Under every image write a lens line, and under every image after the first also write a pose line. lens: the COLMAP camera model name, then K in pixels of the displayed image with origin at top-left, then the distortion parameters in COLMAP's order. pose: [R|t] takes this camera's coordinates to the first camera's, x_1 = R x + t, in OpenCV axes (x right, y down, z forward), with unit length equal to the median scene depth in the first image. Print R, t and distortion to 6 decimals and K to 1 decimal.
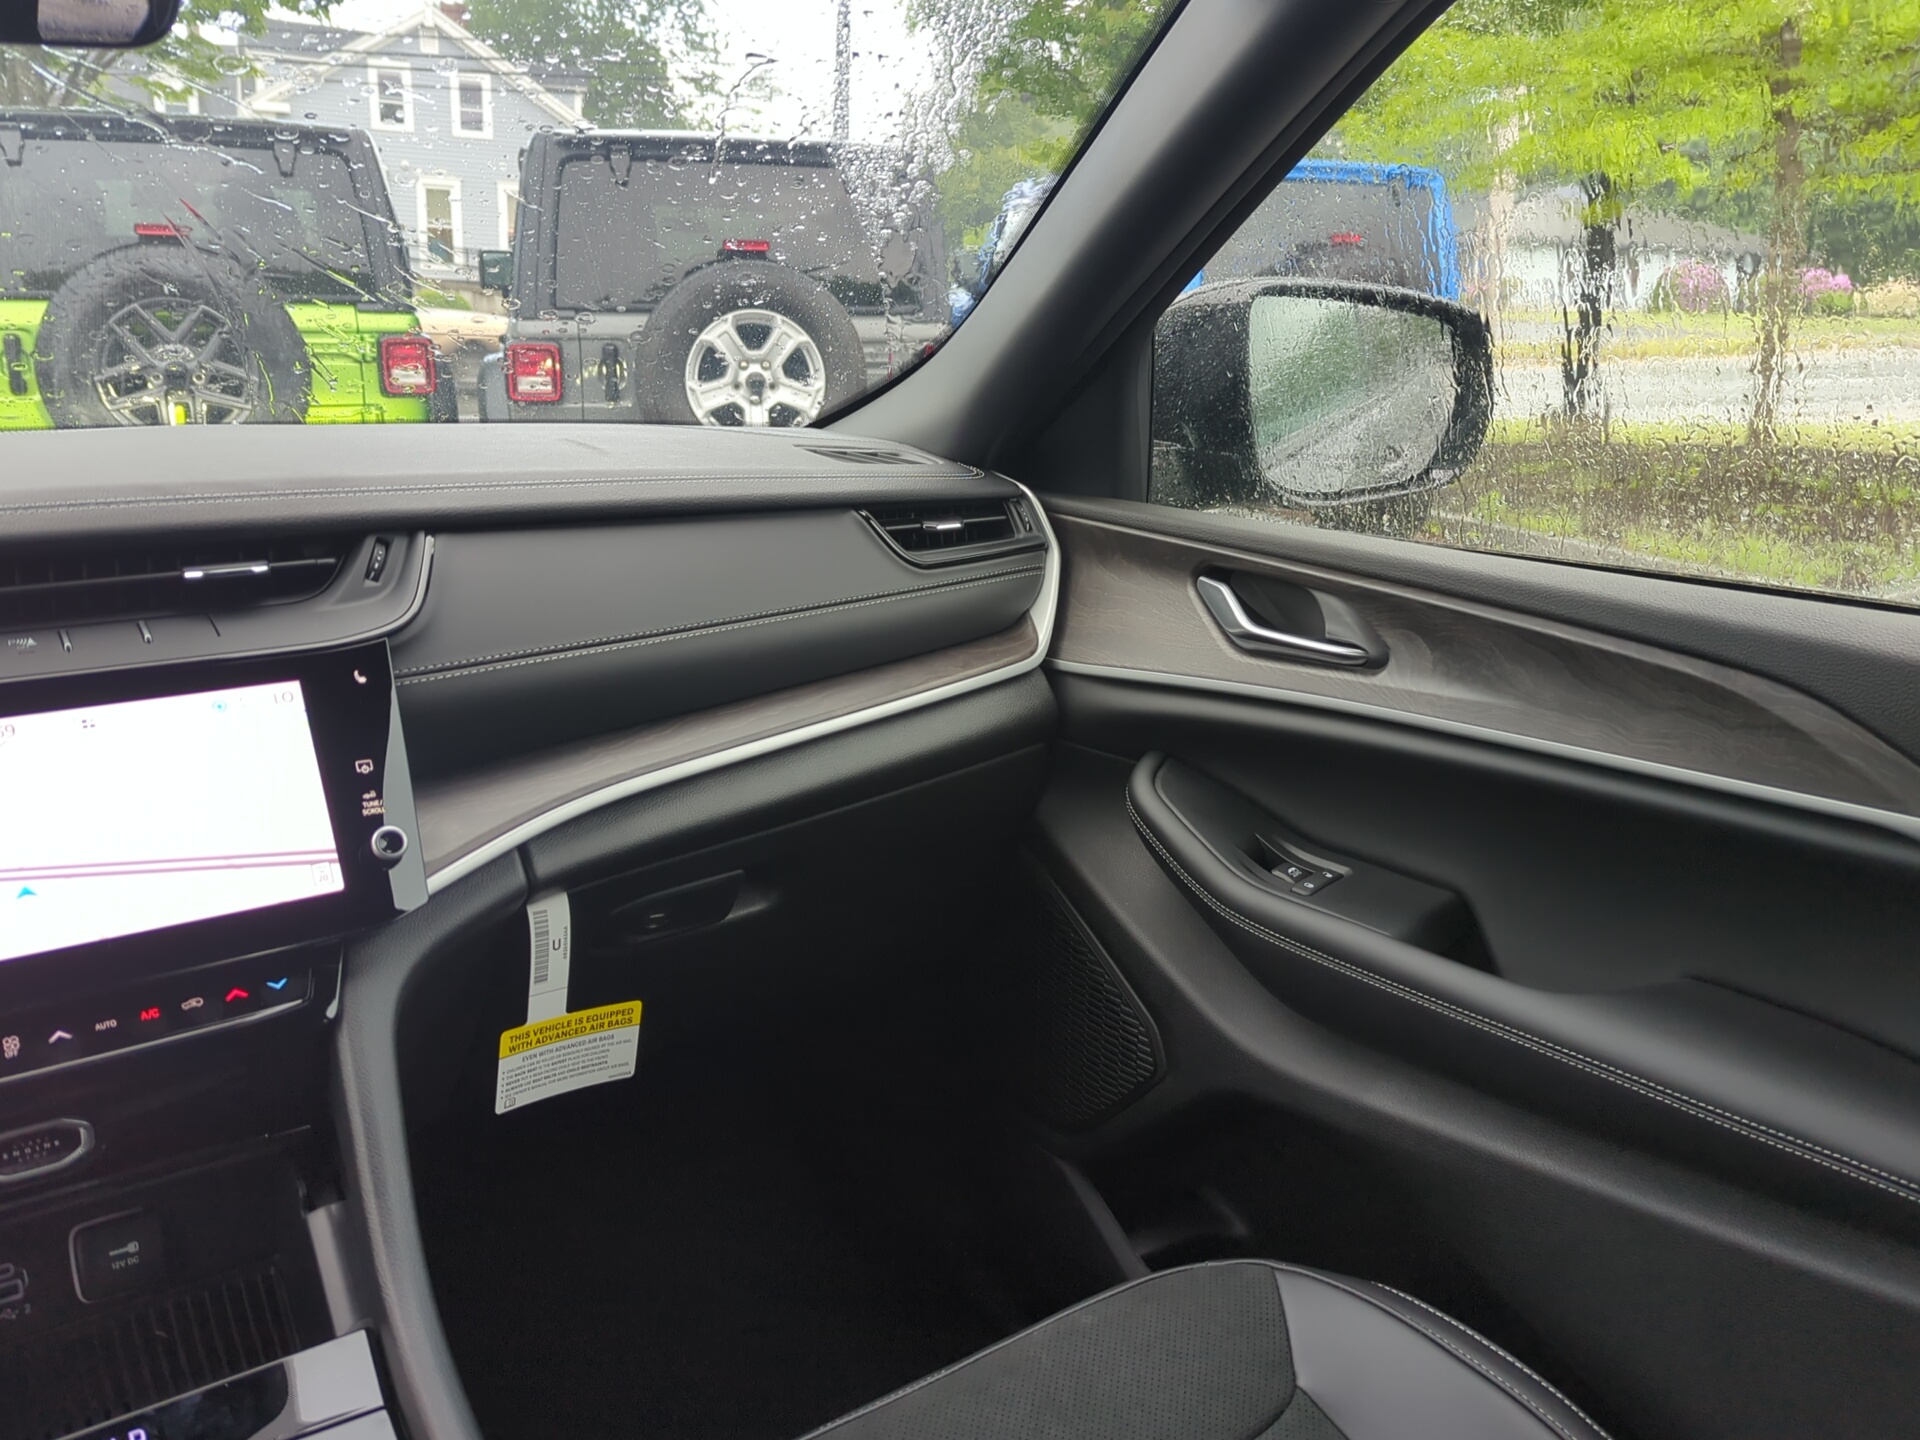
lens RADIAL K [[1545.7, 0, 970.9], [0, 1545.7, 701.0], [0, 0, 1]] dist [0.056584, -0.051128]
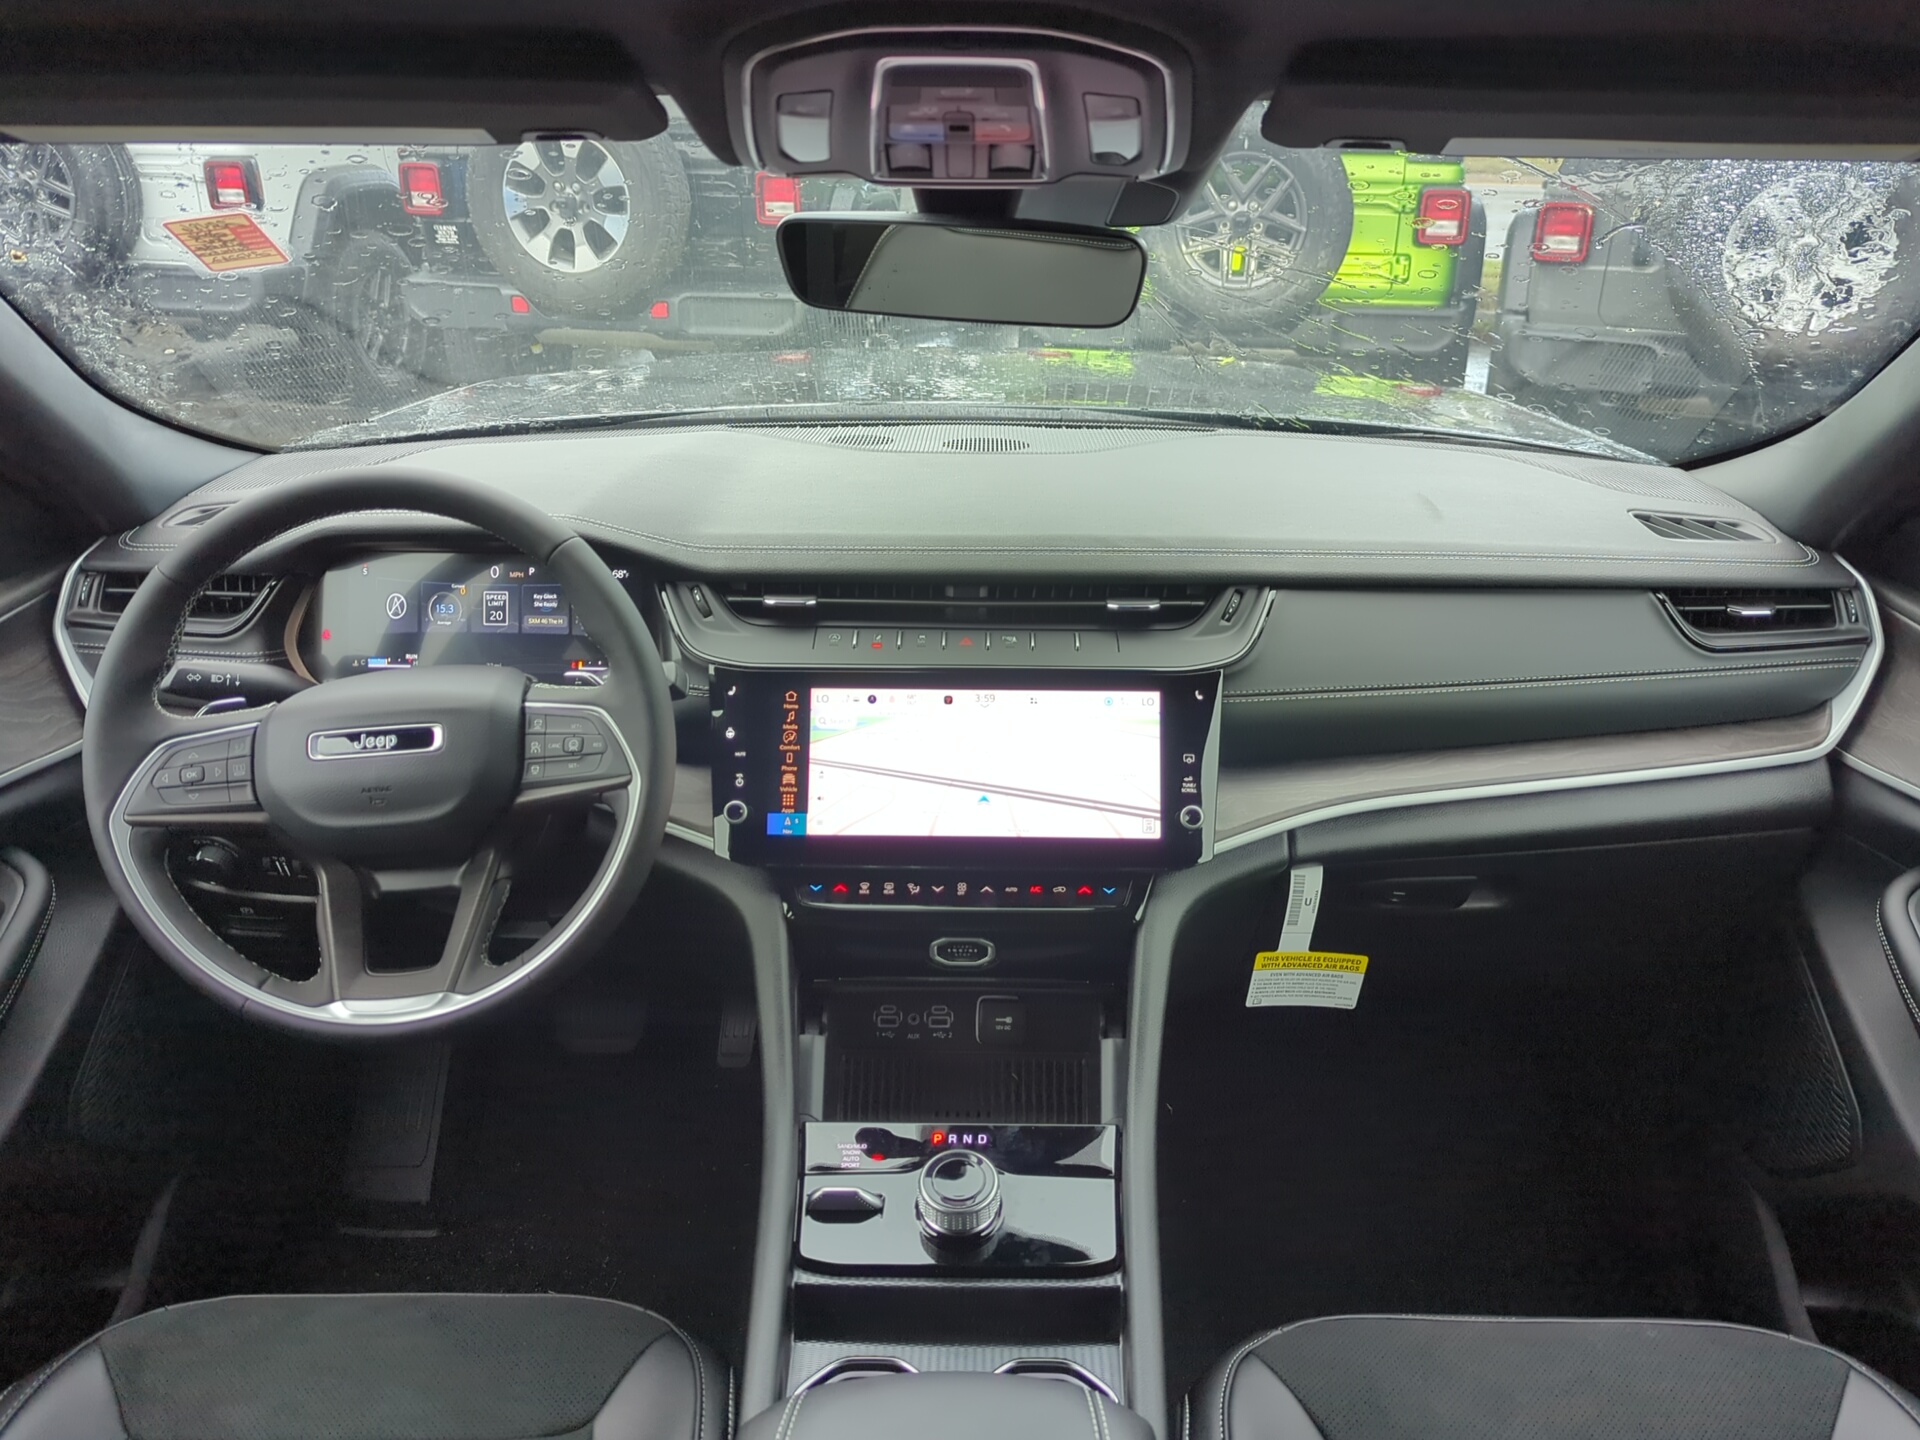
lens RADIAL K [[1545.7, 0, 971.5], [0, 1545.7, 699.7], [0, 0, 1]] dist [0.056584, -0.051128]
pose [[0.801893, 0.217777, -0.556364, 0.210917], [-0.147861, 0.974572, 0.168363, -0.198786], [0.578883, -0.052744, 0.813703, -0.254555]]
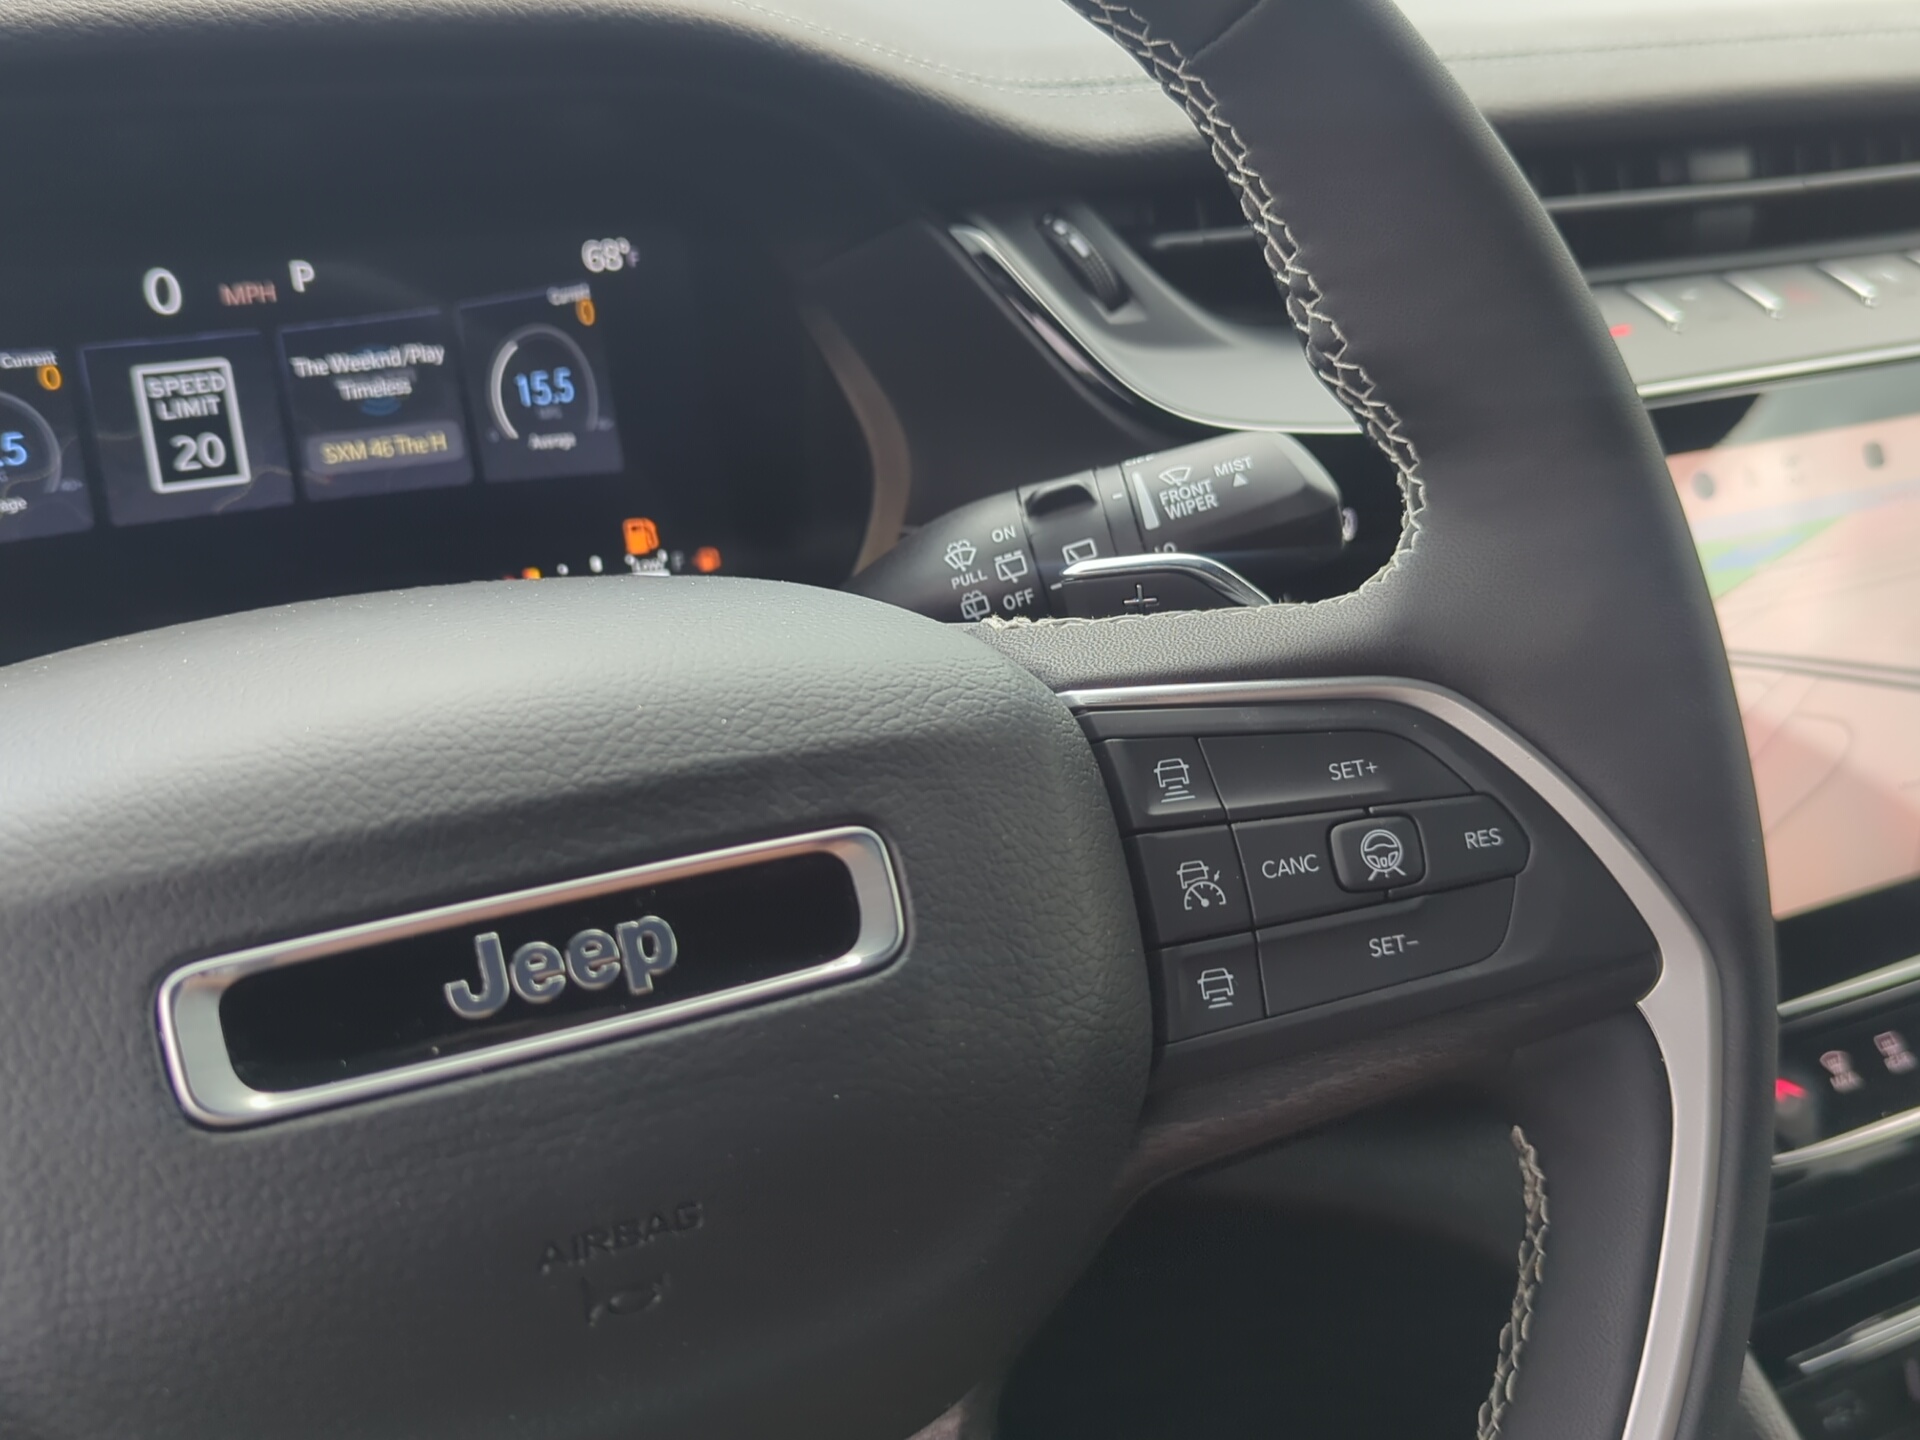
lens RADIAL K [[2080.8, 0, 969.5], [0, 2080.8, 690.2], [0, 0, 1]] dist [0.024225, 0.000000]
pose [[0.989491, 0.043639, -0.137854, -0.689779], [-0.025521, 0.991111, 0.130565, 0.017561], [0.142326, -0.125674, 0.981809, 0.169469]]
